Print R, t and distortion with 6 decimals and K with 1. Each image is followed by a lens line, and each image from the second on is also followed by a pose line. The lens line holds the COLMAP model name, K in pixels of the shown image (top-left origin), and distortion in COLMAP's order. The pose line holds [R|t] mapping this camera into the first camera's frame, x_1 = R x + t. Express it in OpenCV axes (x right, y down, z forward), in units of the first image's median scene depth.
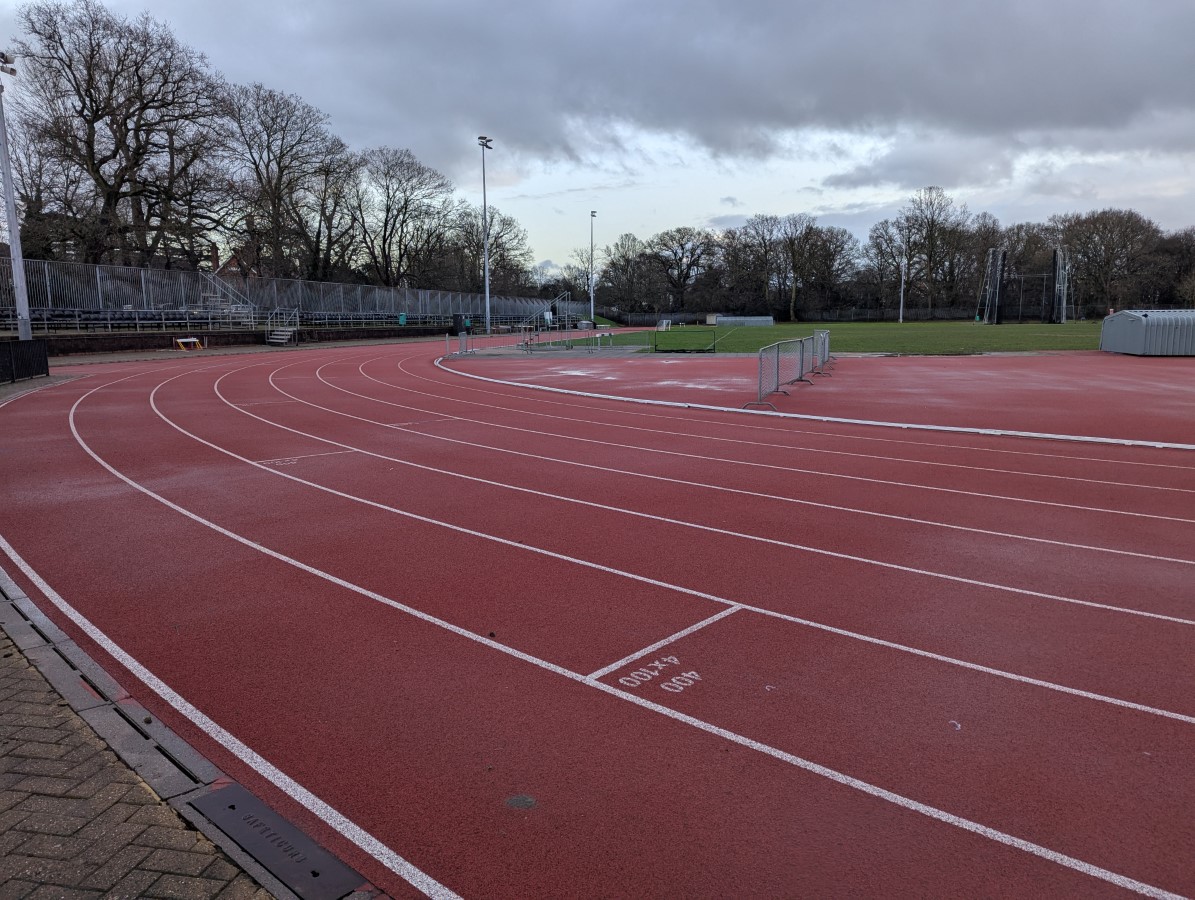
lens RADIAL K [[836.6, 0, 590.5], [0, 836.6, 449.3], [0, 0, 1]] dist [0.028719, -0.014766]
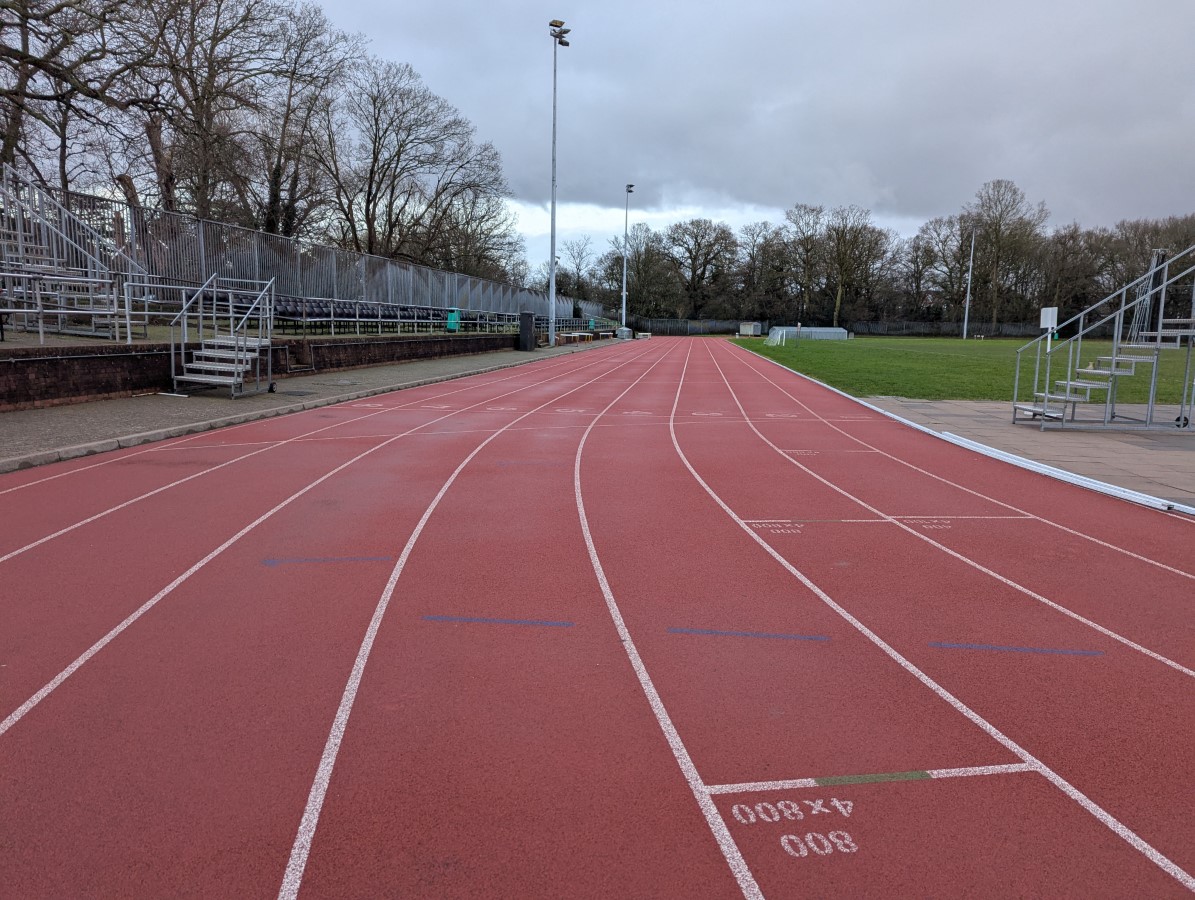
lens RADIAL K [[836.6, 0, 601.0], [0, 836.6, 456.7], [0, 0, 1]] dist [0.028719, -0.014766]
pose [[0.995881, 0.013686, 0.089626, -0.145354], [-0.013938, 0.999900, 0.002188, -0.058527], [-0.089587, -0.003428, 0.995973, 0.383335]]
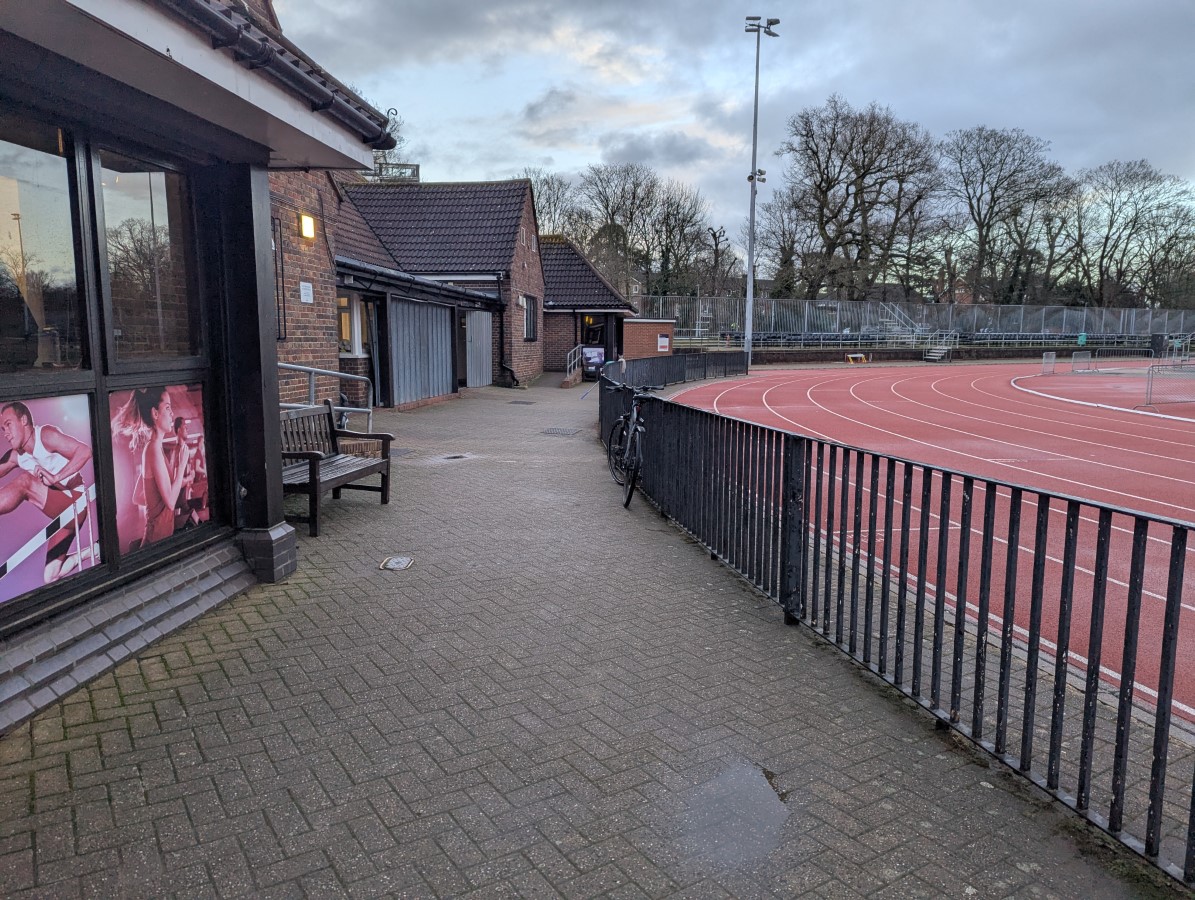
lens RADIAL K [[836.6, 0, 596.8], [0, 836.6, 449.9], [0, 0, 1]] dist [0.028719, -0.014766]
pose [[0.679552, 0.107815, -0.725662, 0.106495], [-0.120774, 0.992087, 0.034299, 0.010334], [0.723618, 0.064333, 0.687196, -0.092794]]
